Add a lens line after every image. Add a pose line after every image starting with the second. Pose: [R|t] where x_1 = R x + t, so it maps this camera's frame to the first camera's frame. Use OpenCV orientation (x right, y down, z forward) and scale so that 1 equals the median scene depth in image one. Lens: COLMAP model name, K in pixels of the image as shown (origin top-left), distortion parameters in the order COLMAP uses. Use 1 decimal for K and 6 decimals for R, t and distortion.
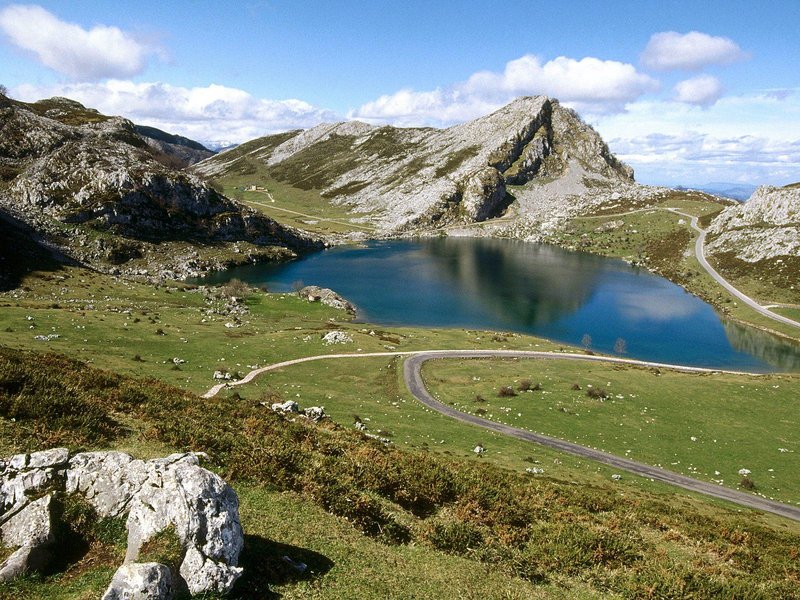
lens RADIAL K [[643.0, 0, 367.1], [0, 643.0, 286.6], [0, 0, 1]] dist [-0.043923, 0.076990]
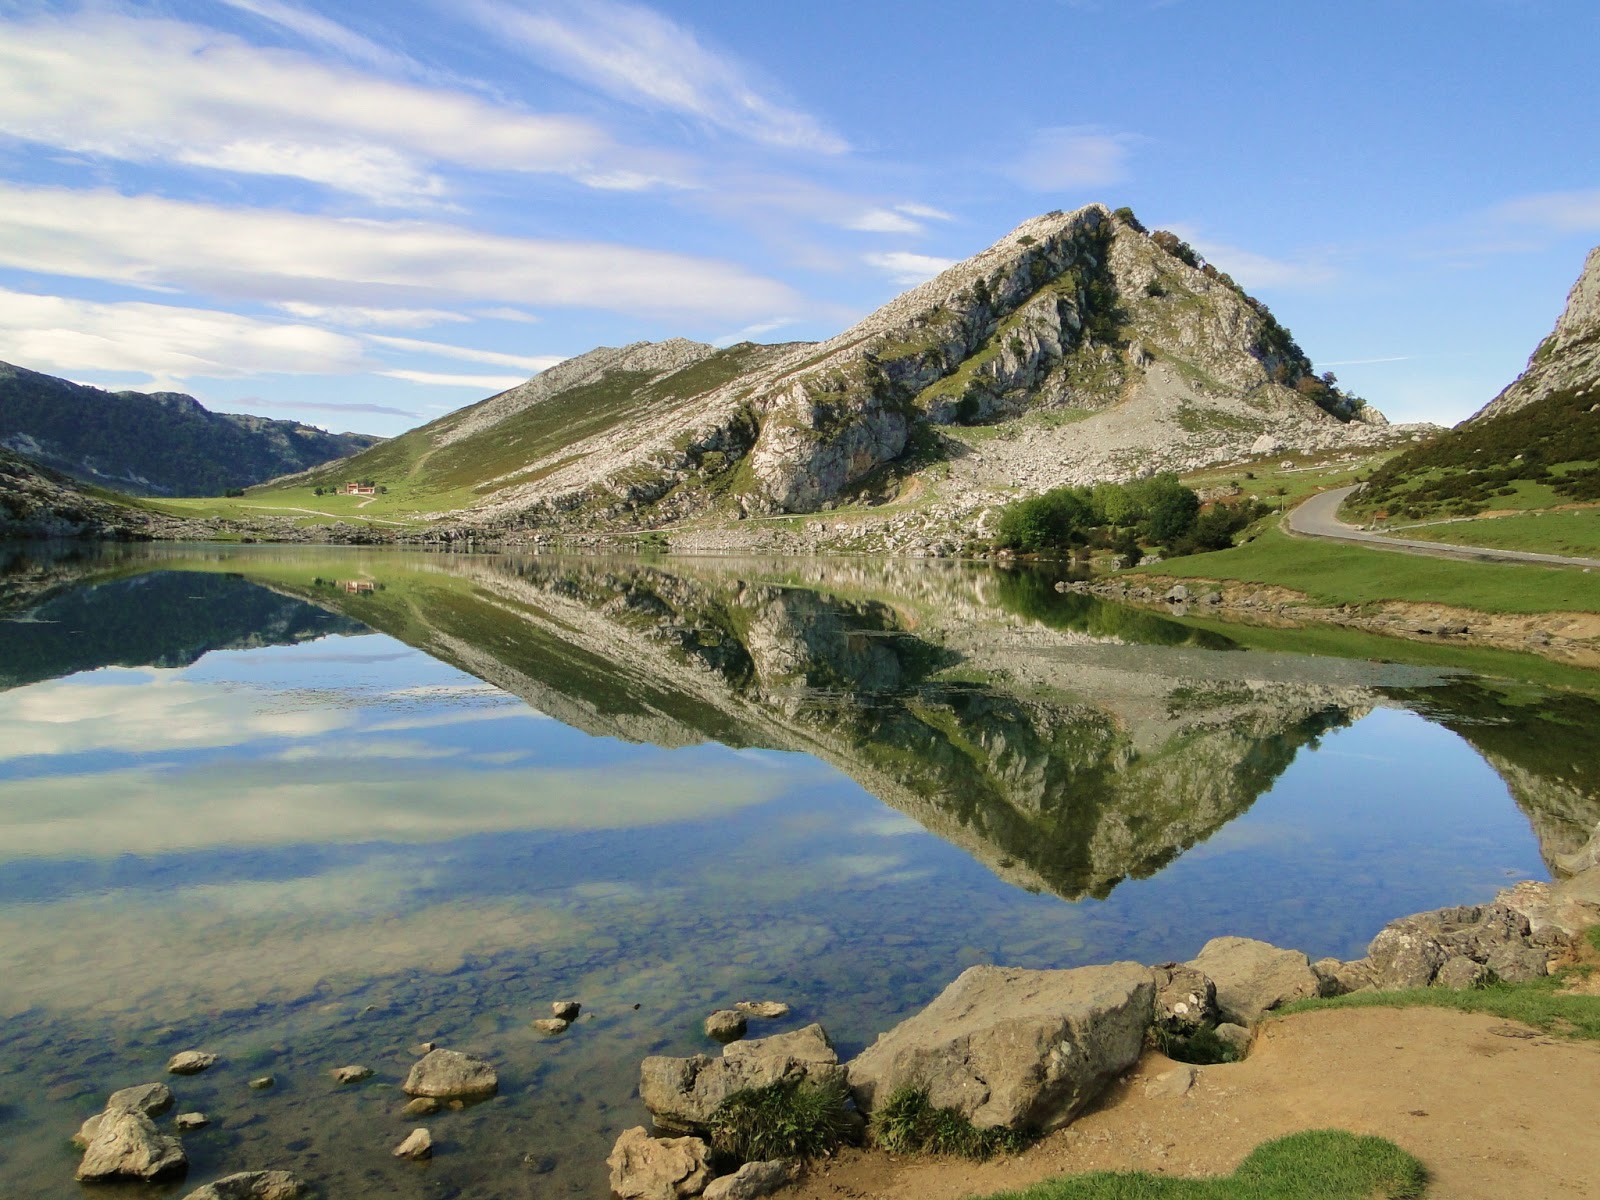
lens RADIAL K [[1349.9, 0, 802.5], [0, 1349.9, 636.4], [0, 0, 1]] dist [-0.037398, 0.001330]
pose [[0.991970, 0.001310, -0.126464, 0.232140], [-0.017733, 0.991509, -0.128823, 0.040310], [0.125221, 0.130032, 0.983571, 0.308382]]
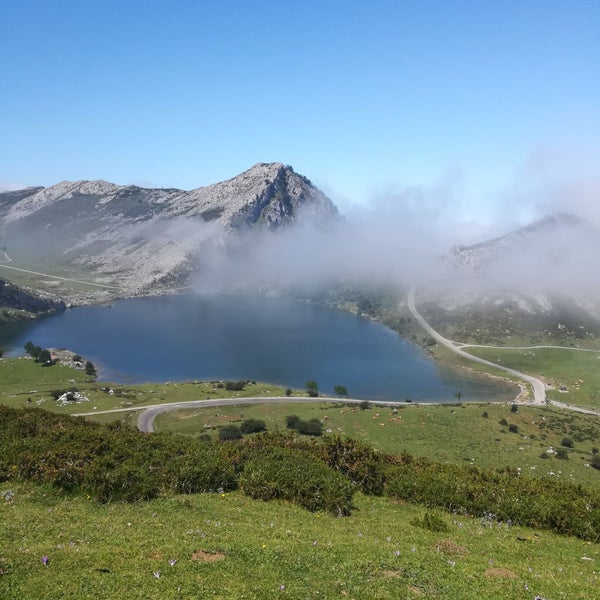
lens RADIAL K [[619.2, 0, 300.0], [0, 619.2, 300.0], [0, 0, 1]] dist [0.121750, -0.272454]
pose [[0.959899, -0.027012, 0.279043, 0.006325], [0.044901, 0.997311, -0.057918, -0.000798], [-0.276728, 0.068125, 0.958531, -0.018948]]
